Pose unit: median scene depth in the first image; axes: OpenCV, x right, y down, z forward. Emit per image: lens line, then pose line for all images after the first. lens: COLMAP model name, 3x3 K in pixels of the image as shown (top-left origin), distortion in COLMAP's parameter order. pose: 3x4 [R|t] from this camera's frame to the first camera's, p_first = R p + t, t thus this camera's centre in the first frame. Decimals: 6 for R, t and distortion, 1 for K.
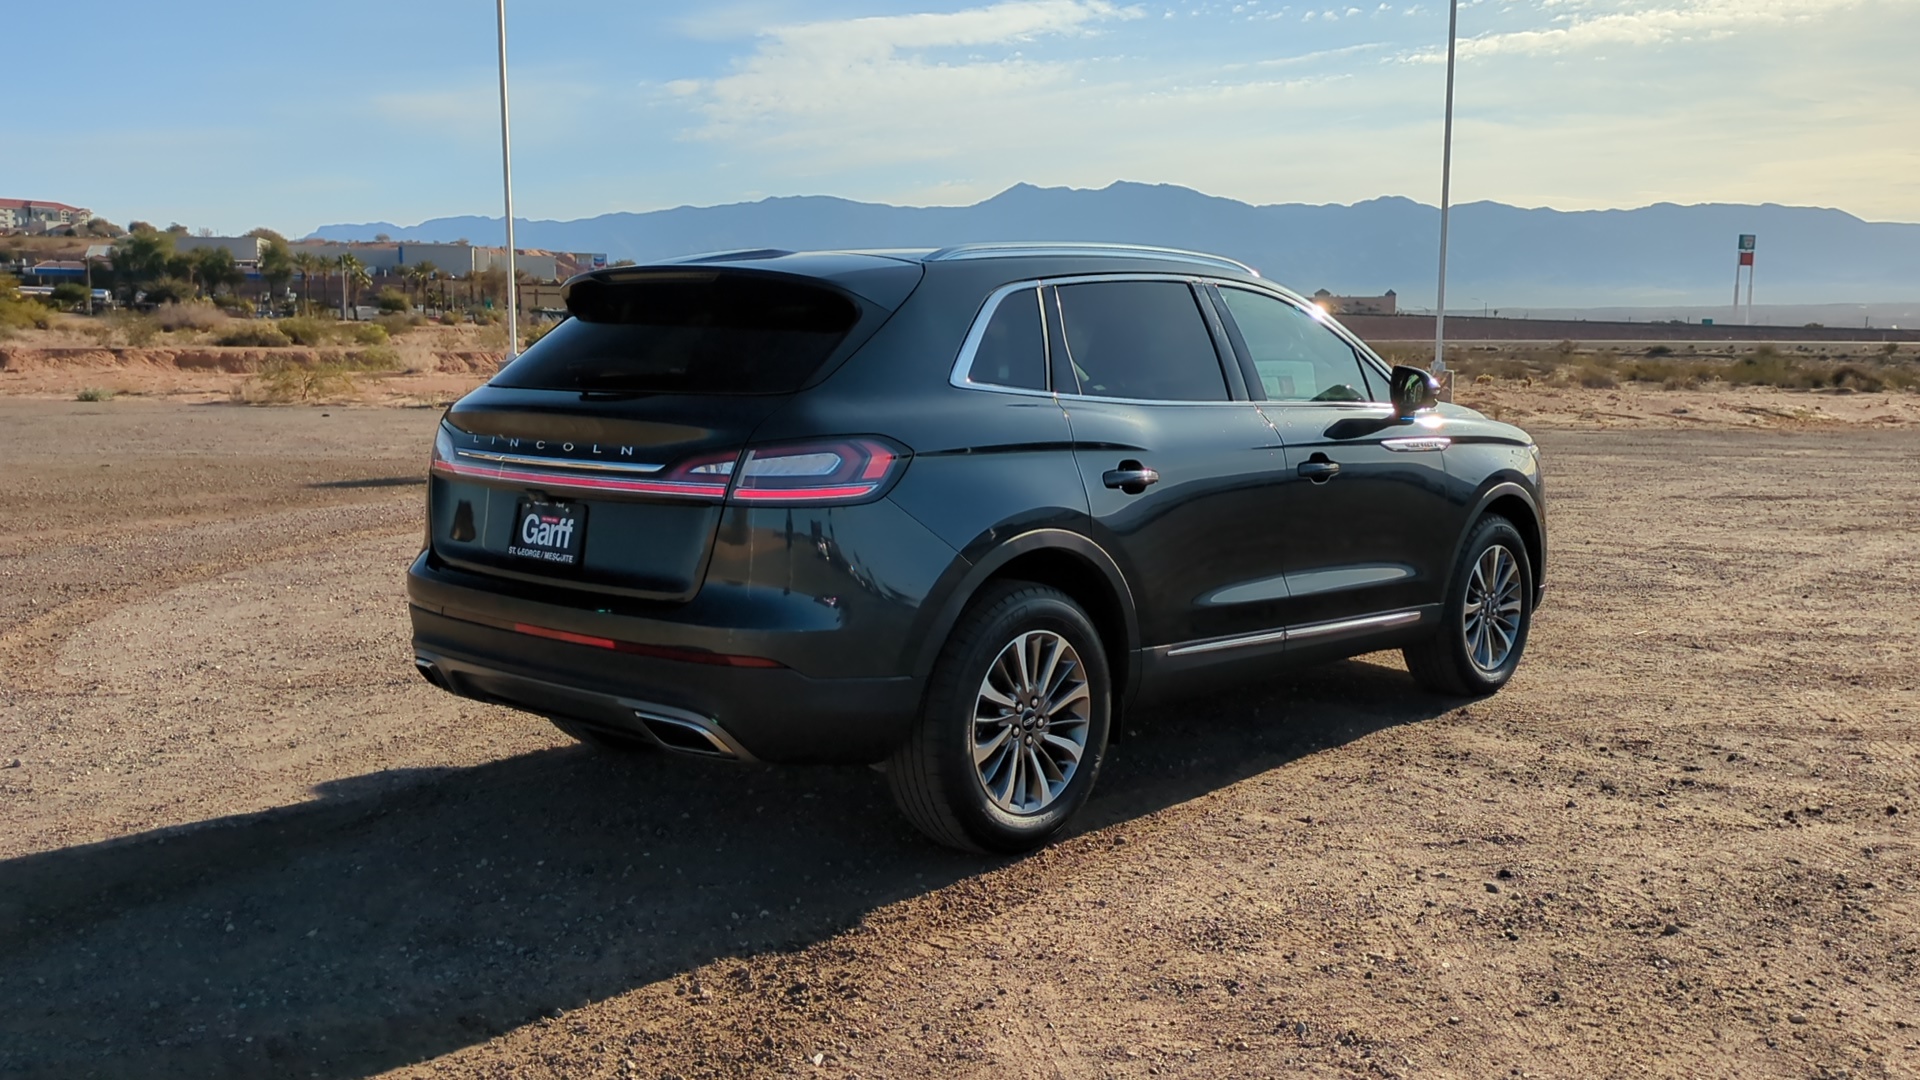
lens RADIAL K [[1659.1, 0, 974.6], [0, 1659.1, 530.2], [0, 0, 1]] dist [0.081881, -0.118706]
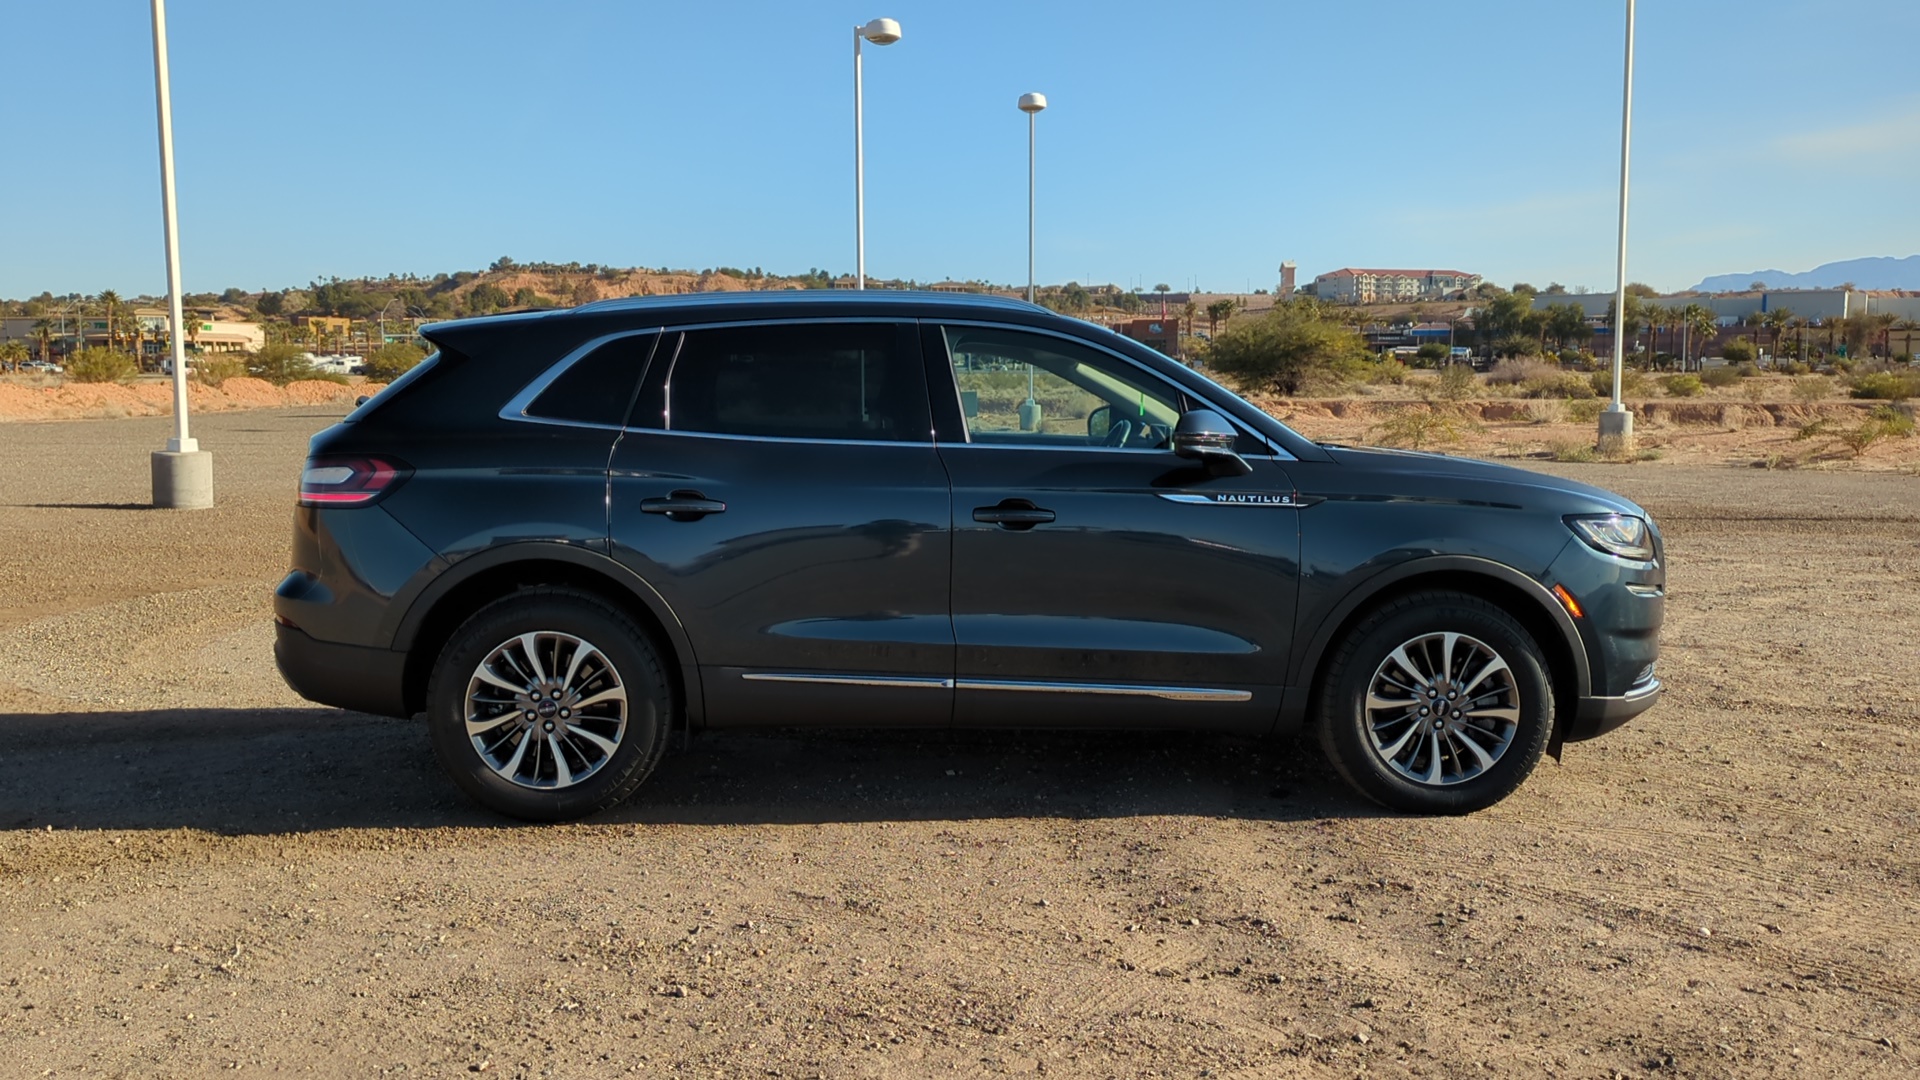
lens RADIAL K [[1659.1, 0, 974.6], [0, 1659.1, 530.2], [0, 0, 1]] dist [0.081881, -0.118706]
pose [[0.700117, 0.057247, -0.711730, 0.061215], [-0.079468, 0.996835, 0.002008, -0.002010], [0.709592, 0.055154, 0.702450, 0.023051]]
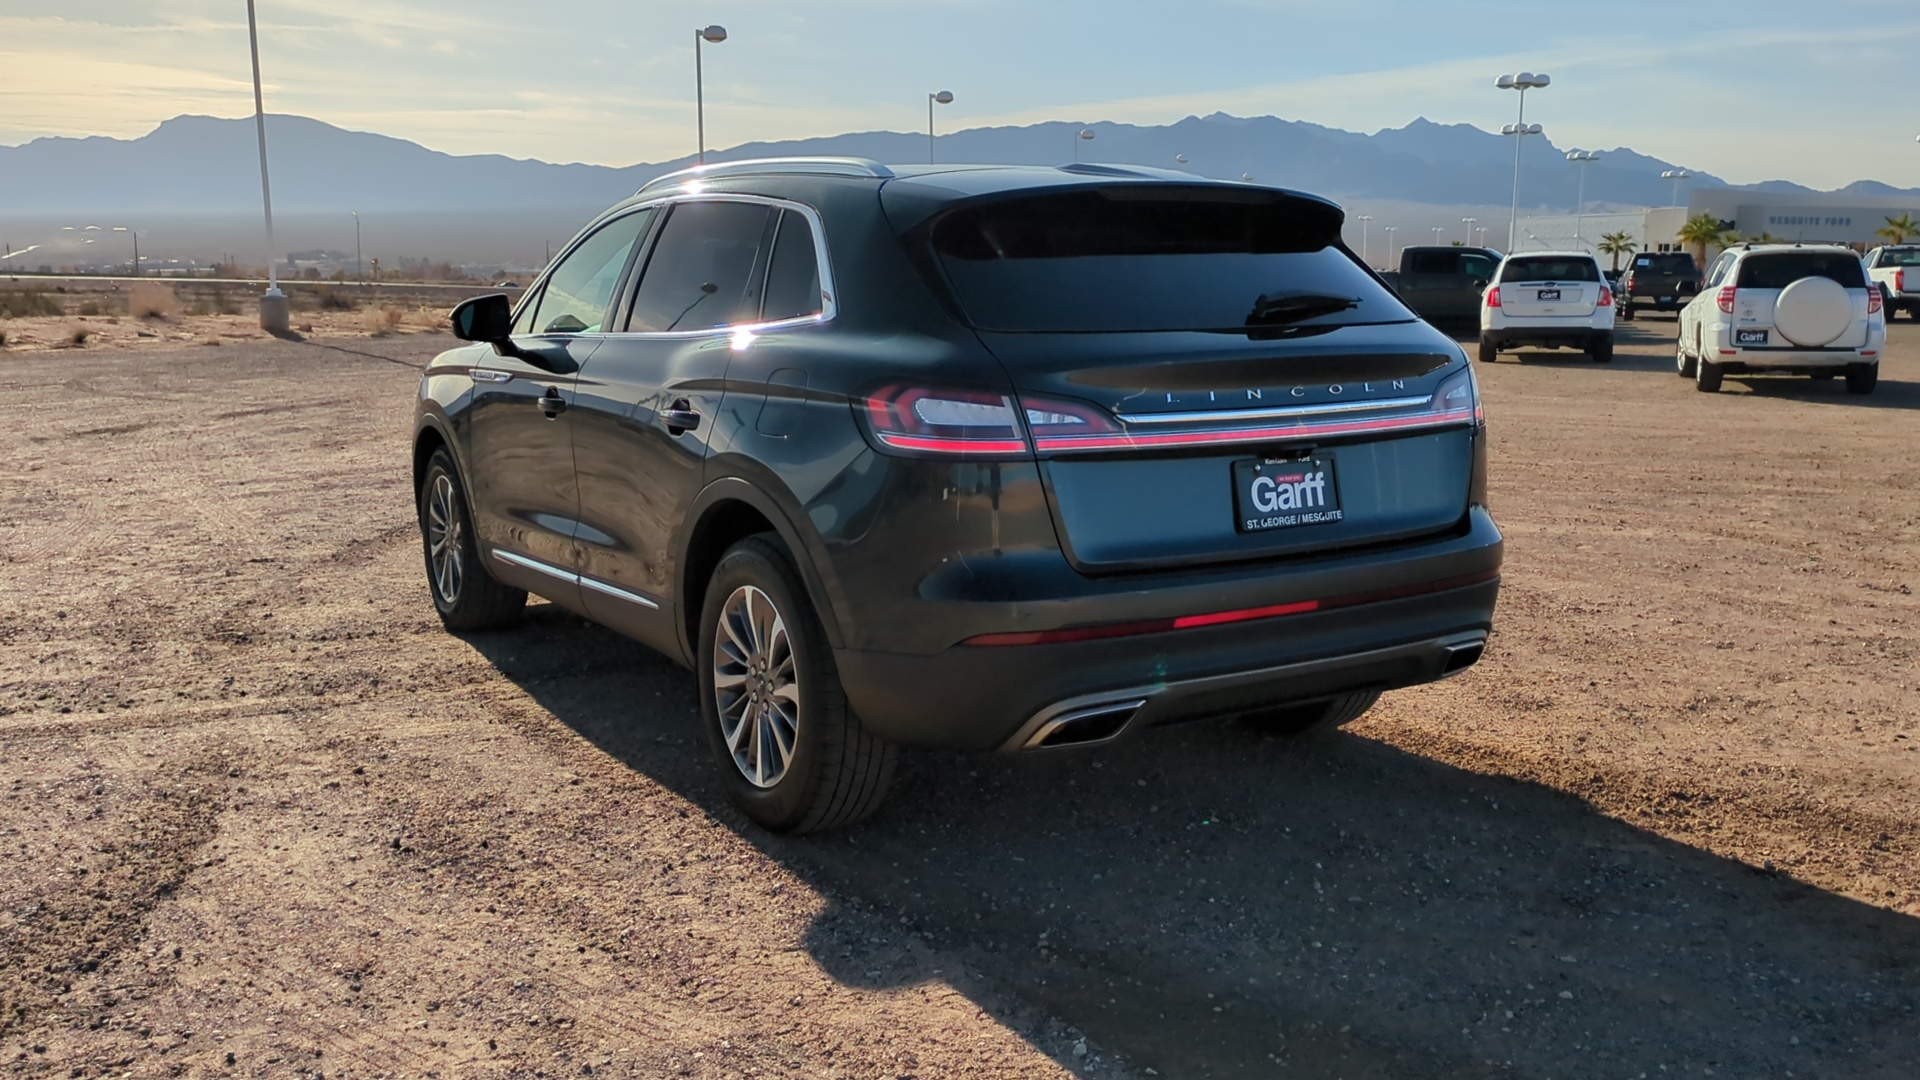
lens RADIAL K [[1659.1, 0, 974.6], [0, 1659.1, 530.2], [0, 0, 1]] dist [0.081881, -0.118706]
pose [[0.277028, -0.154831, 0.948305, -0.064016], [0.112654, 0.985359, 0.127971, -0.006197], [-0.954235, 0.071379, 0.290415, 0.051851]]
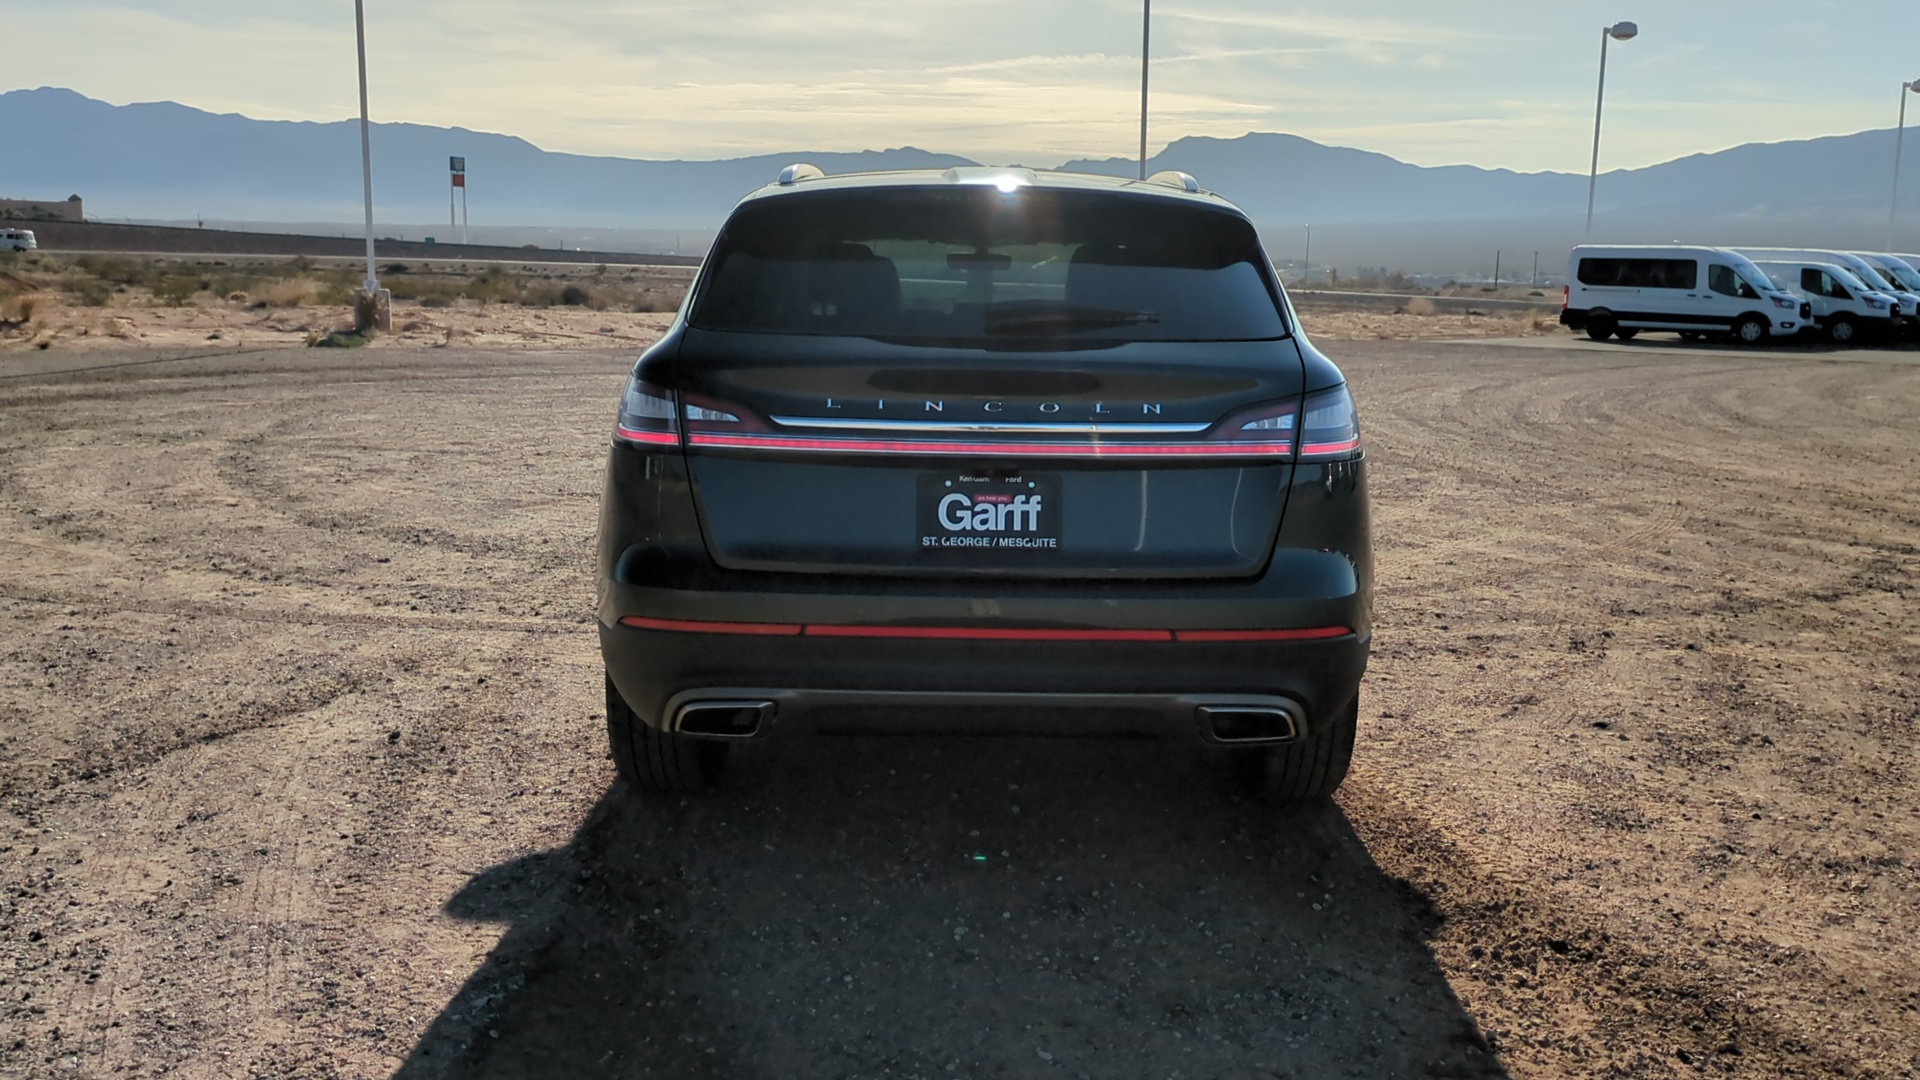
lens RADIAL K [[1659.1, 0, 974.6], [0, 1659.1, 530.2], [0, 0, 1]] dist [0.081881, -0.118706]
pose [[0.741833, -0.095376, 0.663768, -0.045769], [0.062601, 0.995361, 0.073058, -0.002897], [-0.667656, -0.012644, 0.744362, 0.022981]]
